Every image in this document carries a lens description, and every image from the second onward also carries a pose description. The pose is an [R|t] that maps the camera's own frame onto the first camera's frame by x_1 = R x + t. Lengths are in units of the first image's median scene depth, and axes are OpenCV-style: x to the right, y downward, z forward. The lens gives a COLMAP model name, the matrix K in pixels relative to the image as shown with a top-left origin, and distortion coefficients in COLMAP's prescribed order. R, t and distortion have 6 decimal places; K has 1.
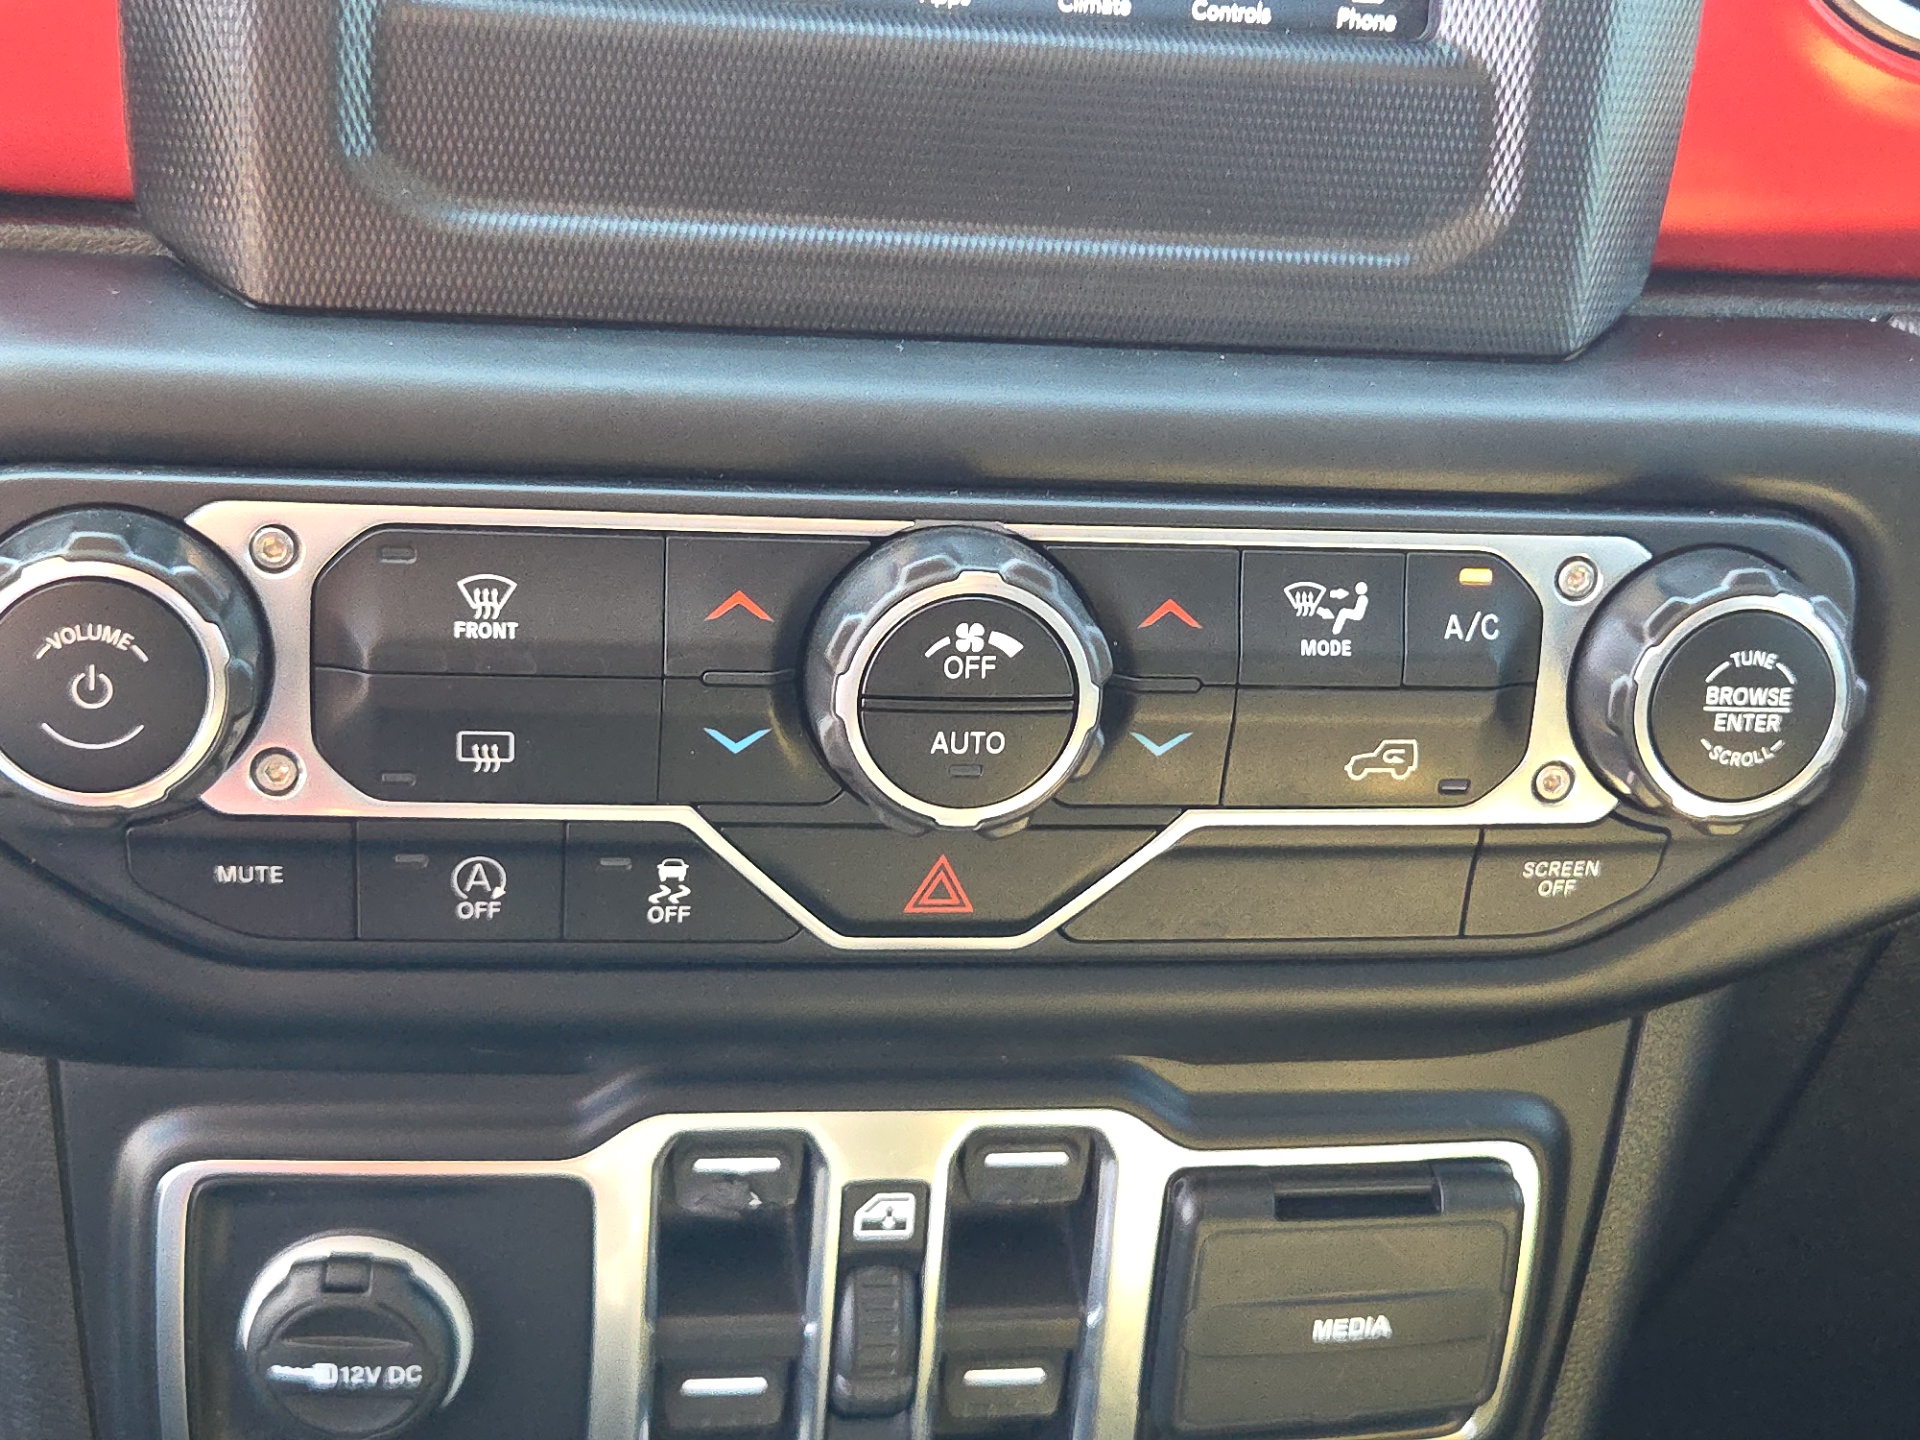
lens RADIAL K [[2801.9, 0, 976.0], [0, 2801.9, 734.7], [0, 0, 1]] dist [0.157621, 0.000000]
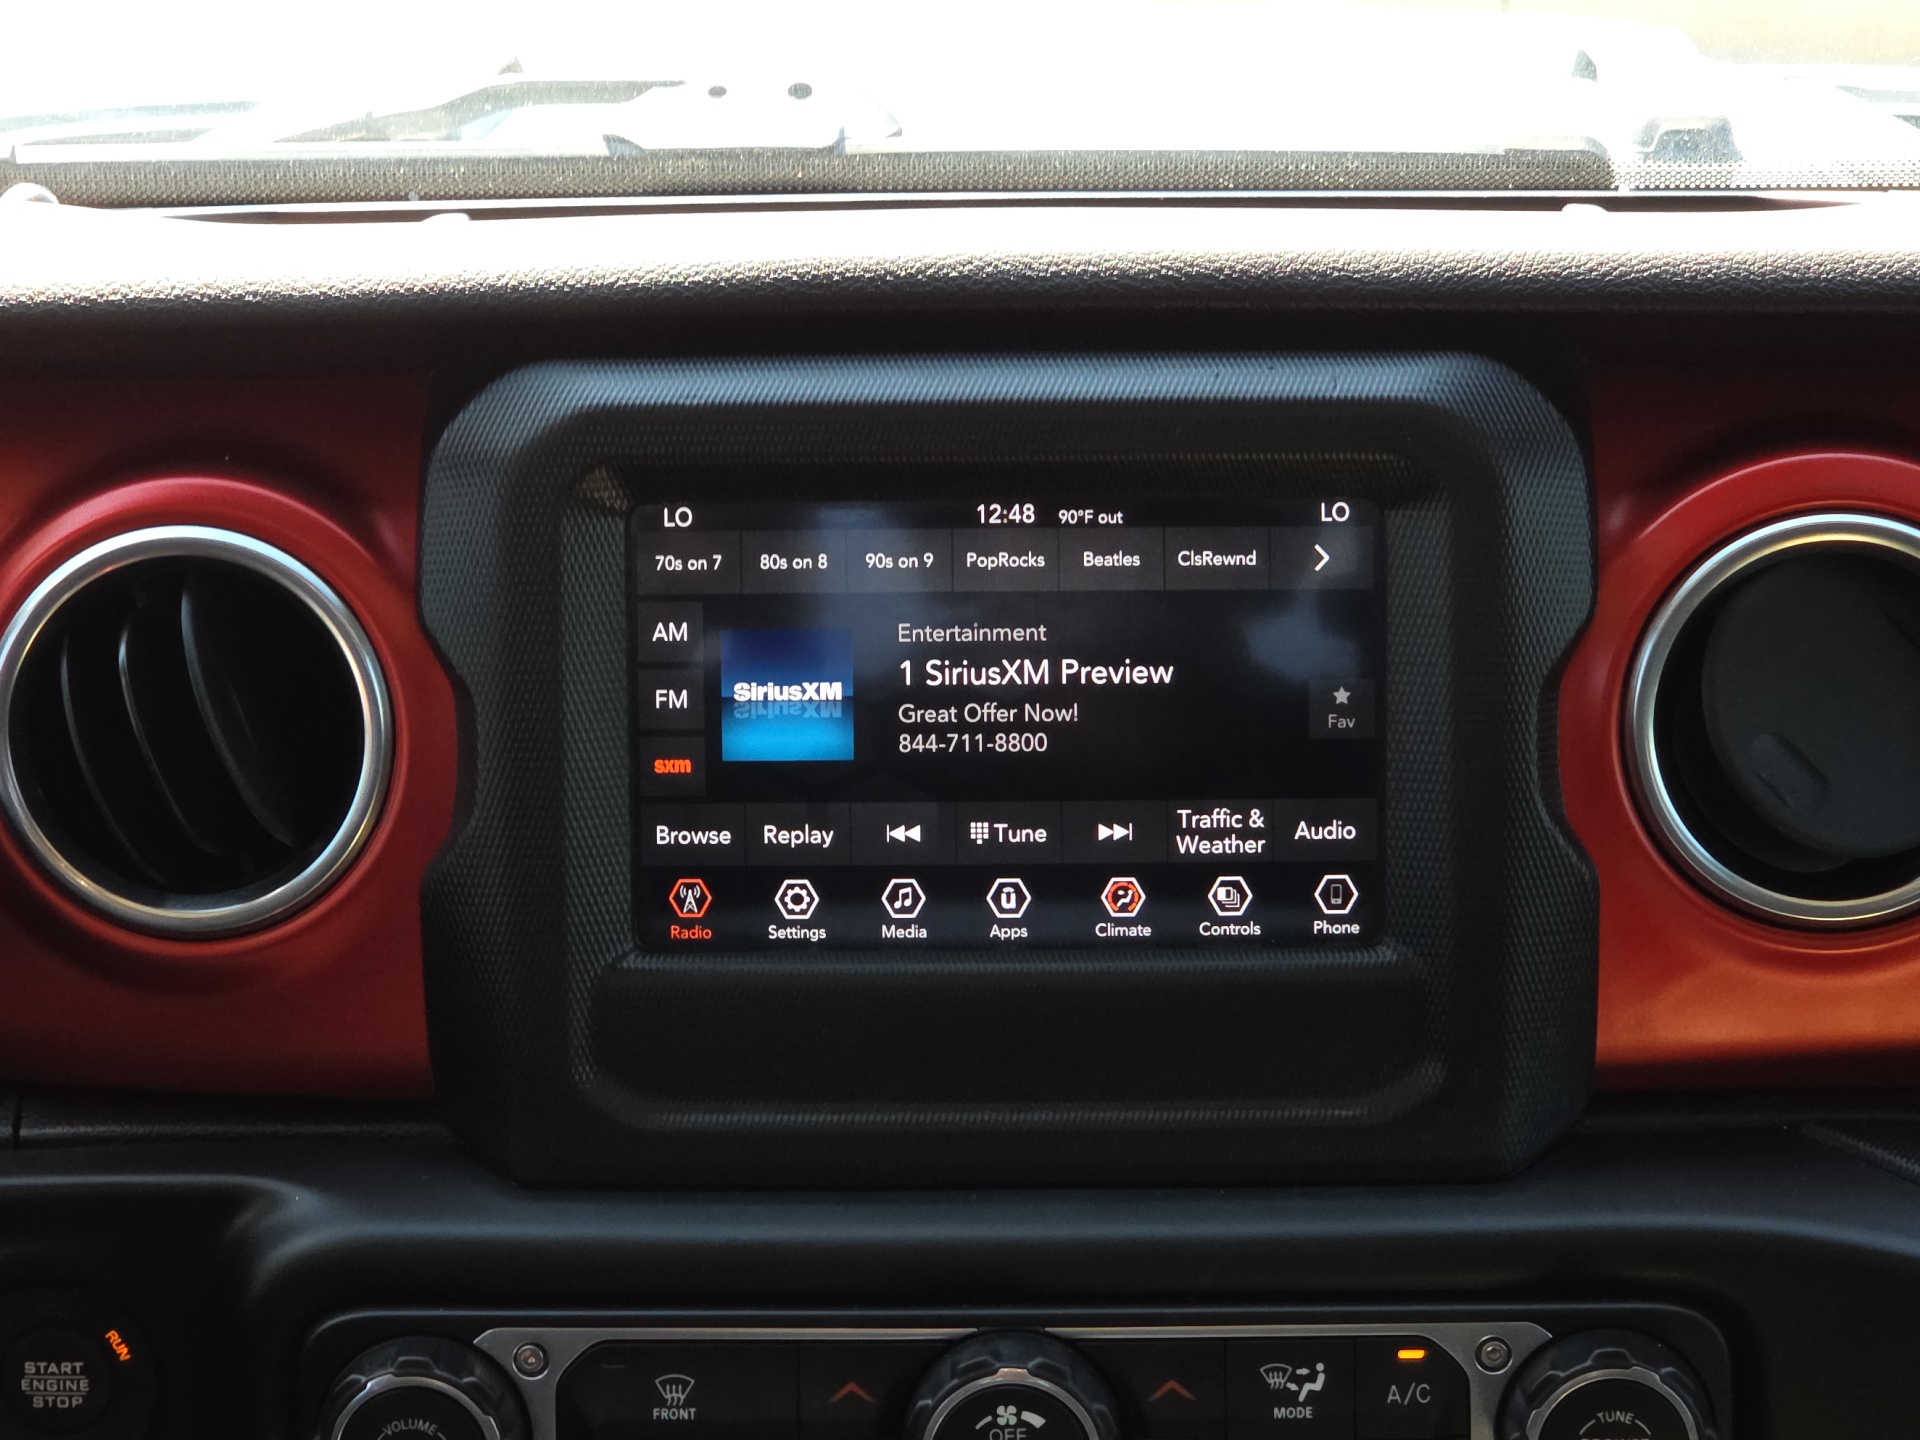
lens RADIAL K [[5250.5, 0, 939.8], [0, 5250.5, 723.1], [0, 0, 1]] dist [-0.127865, 0.000000]
pose [[0.972388, -0.041516, -0.229648, 0.545149], [0.017158, 0.994104, -0.107064, -0.093052], [0.232739, 0.100168, 0.967367, -1.470137]]
